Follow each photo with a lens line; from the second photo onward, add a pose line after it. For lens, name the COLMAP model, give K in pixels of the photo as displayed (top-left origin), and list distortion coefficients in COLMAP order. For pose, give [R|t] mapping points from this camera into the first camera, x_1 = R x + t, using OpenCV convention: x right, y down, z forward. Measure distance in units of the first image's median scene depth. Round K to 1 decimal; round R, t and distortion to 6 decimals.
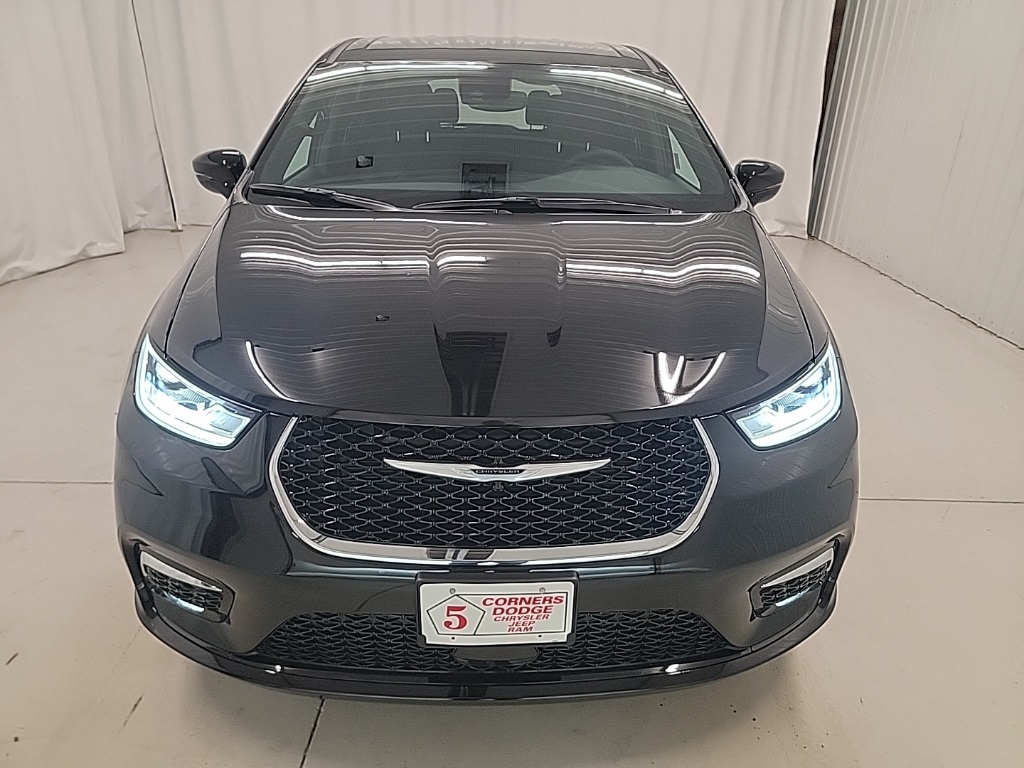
lens RADIAL K [[721.1, 0, 514.5], [0, 721.1, 378.3], [0, 0, 1]] dist [0.053751, -0.051627]
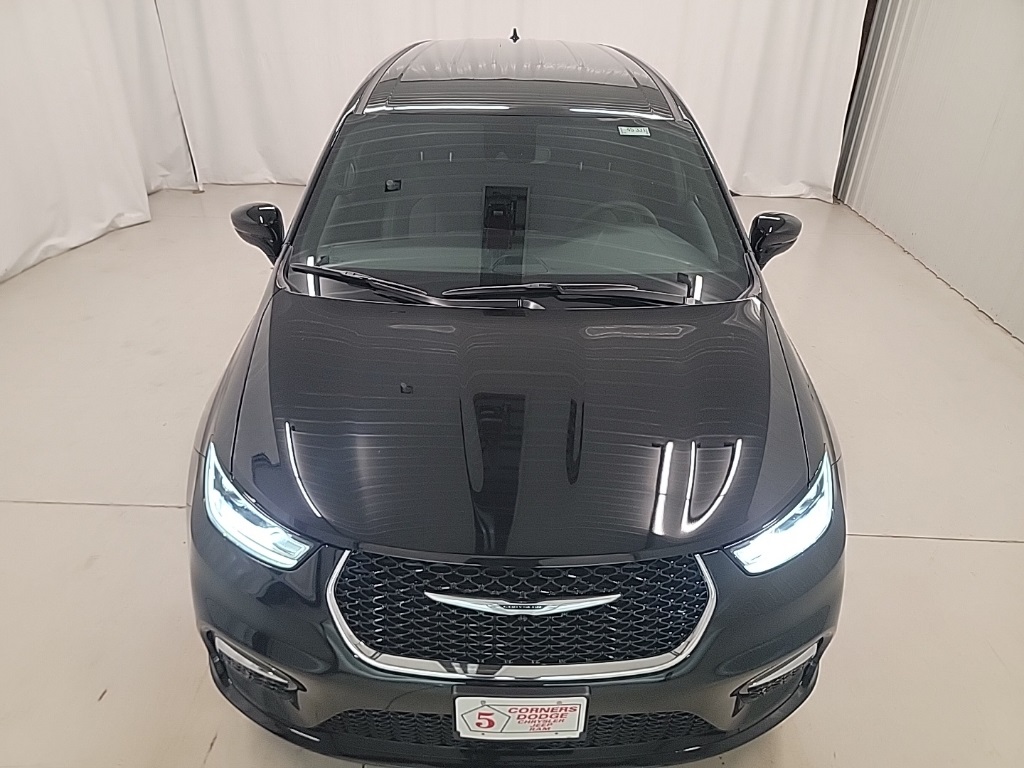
lens RADIAL K [[721.1, 0, 505.0], [0, 721.1, 388.1], [0, 0, 1]] dist [0.053751, -0.051627]
pose [[0.999382, 0.014200, -0.032140, -0.017709], [-0.010124, 0.992278, 0.123619, -0.336994], [0.033648, -0.123218, 0.991809, -0.104270]]
